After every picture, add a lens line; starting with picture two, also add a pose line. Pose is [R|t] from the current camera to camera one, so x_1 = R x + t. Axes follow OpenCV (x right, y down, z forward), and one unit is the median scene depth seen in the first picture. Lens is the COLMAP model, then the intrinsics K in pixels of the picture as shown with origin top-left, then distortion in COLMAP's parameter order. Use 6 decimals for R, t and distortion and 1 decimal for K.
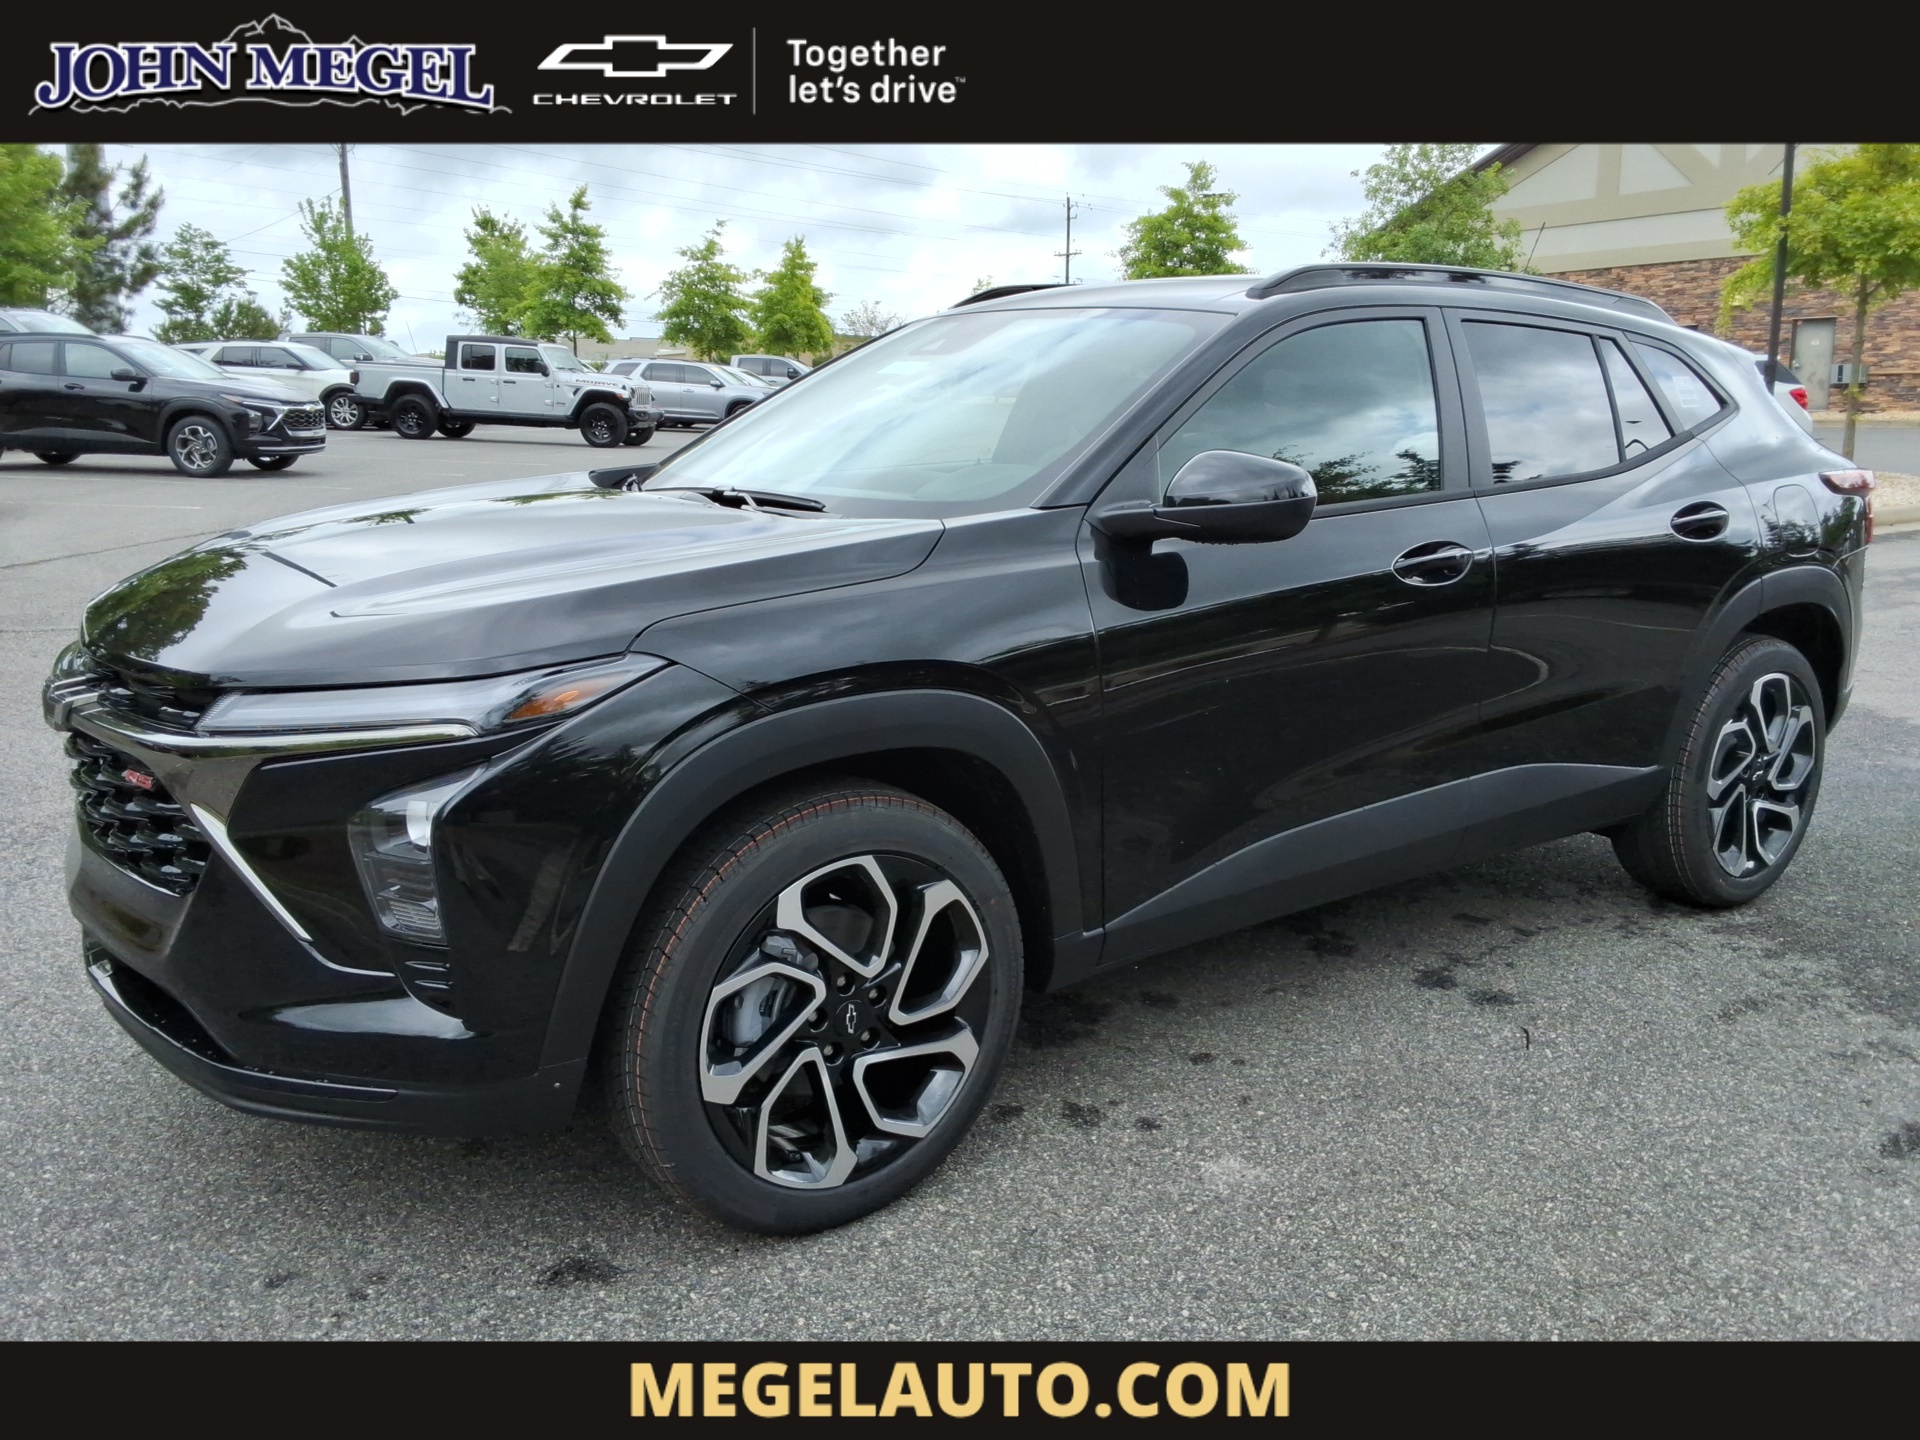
lens RADIAL K [[1533.8, 0, 978.9], [0, 1533.8, 712.5], [0, 0, 1]] dist [0.094194, -0.143932]
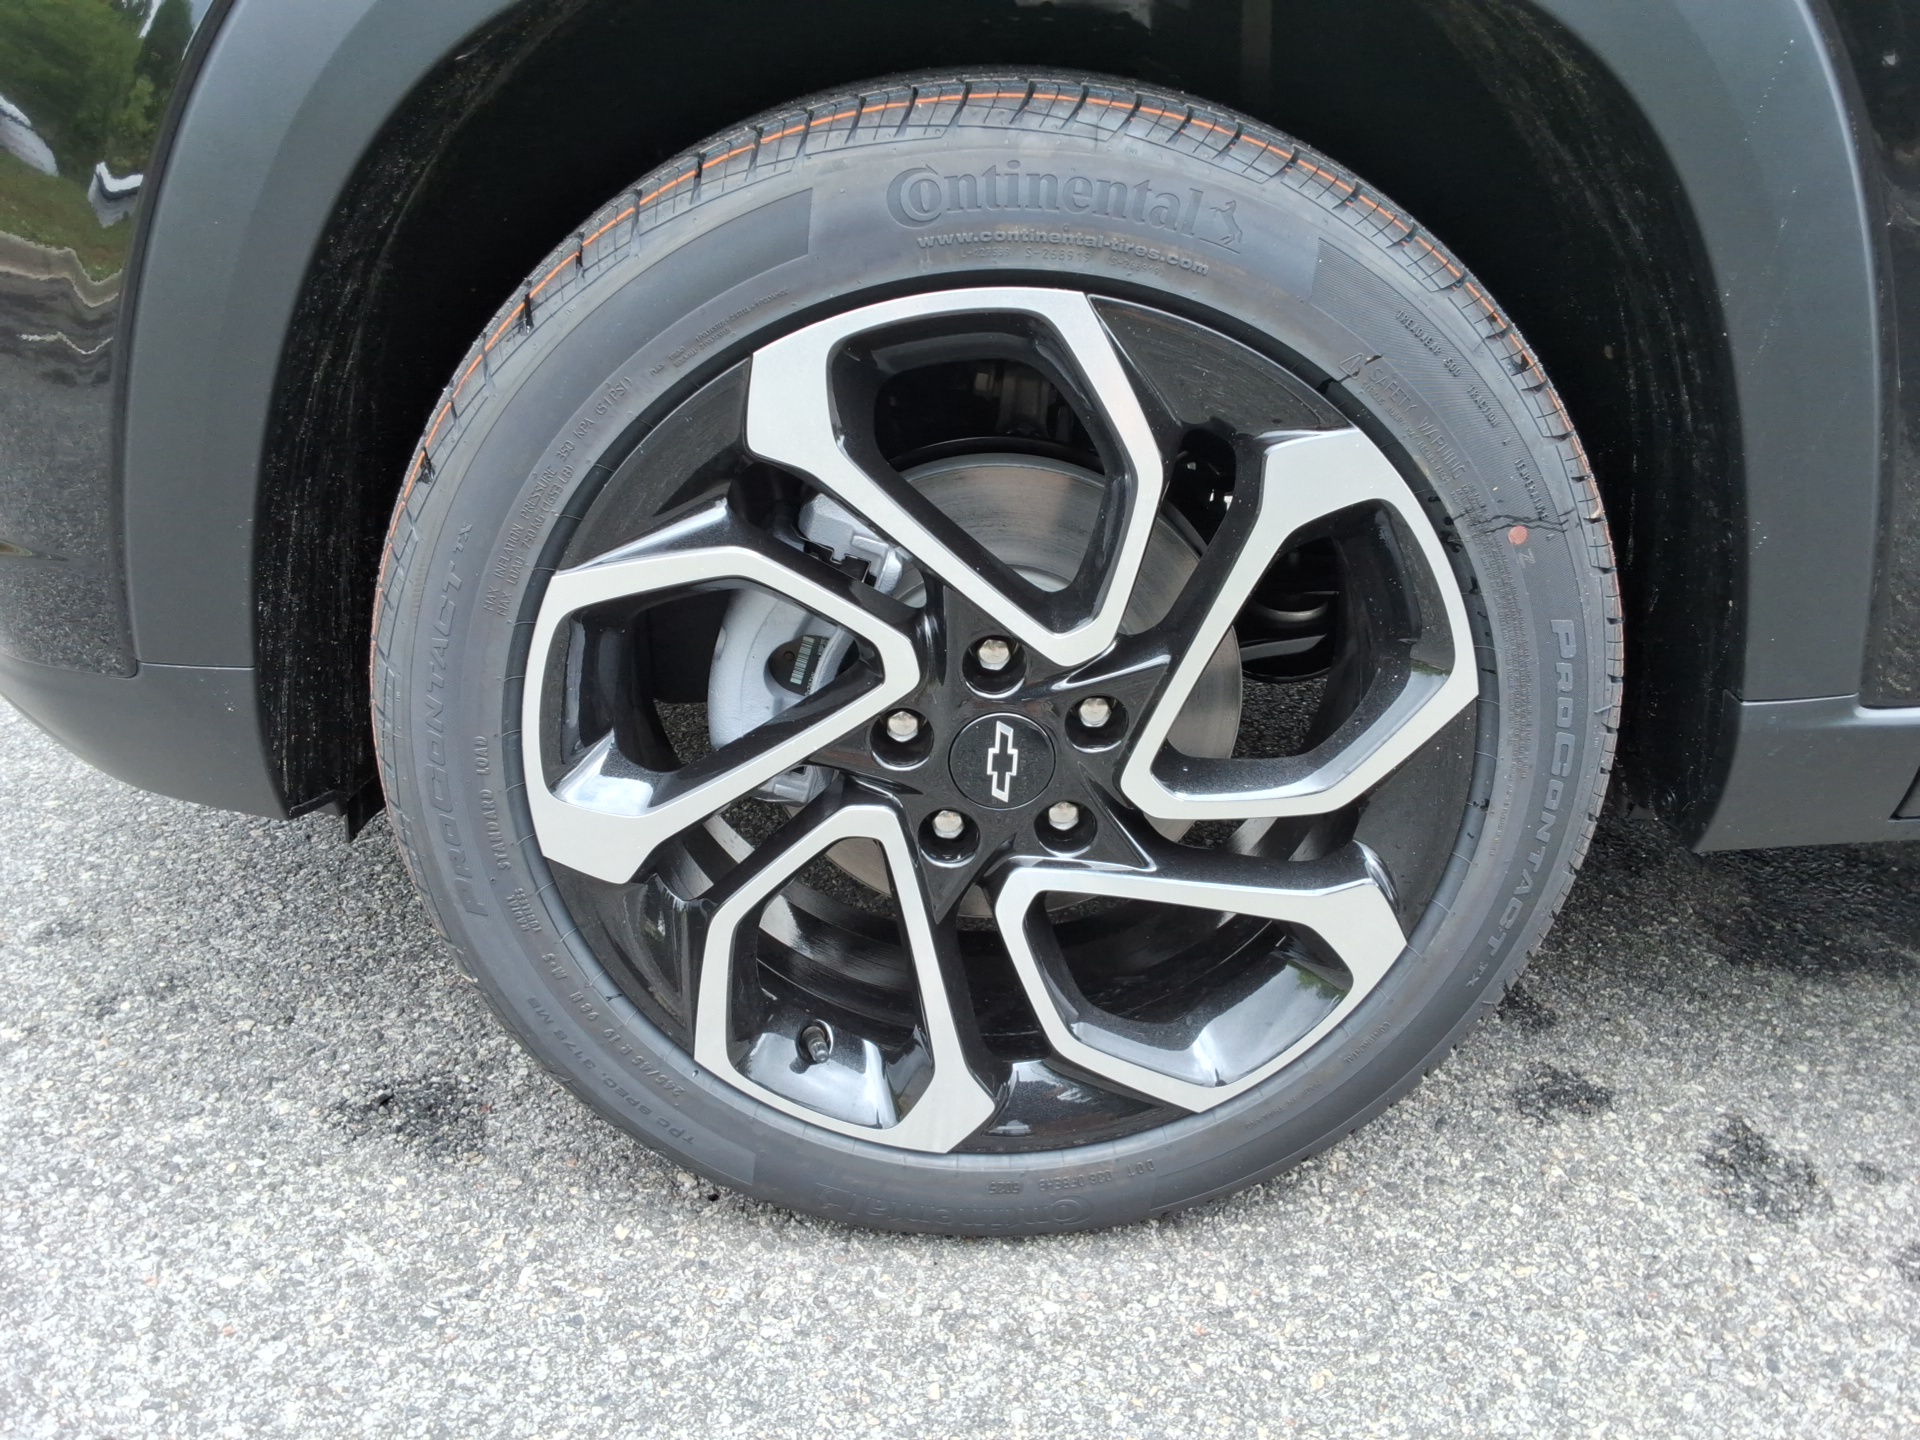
lens RADIAL K [[1533.8, 0, 965.1], [0, 1533.8, 716.2], [0, 0, 1]] dist [0.094194, -0.143932]
pose [[0.809468, 0.241175, -0.535348, 0.015216], [-0.131757, 0.963107, 0.234658, 0.015484], [0.572191, -0.119412, 0.811381, 0.104226]]
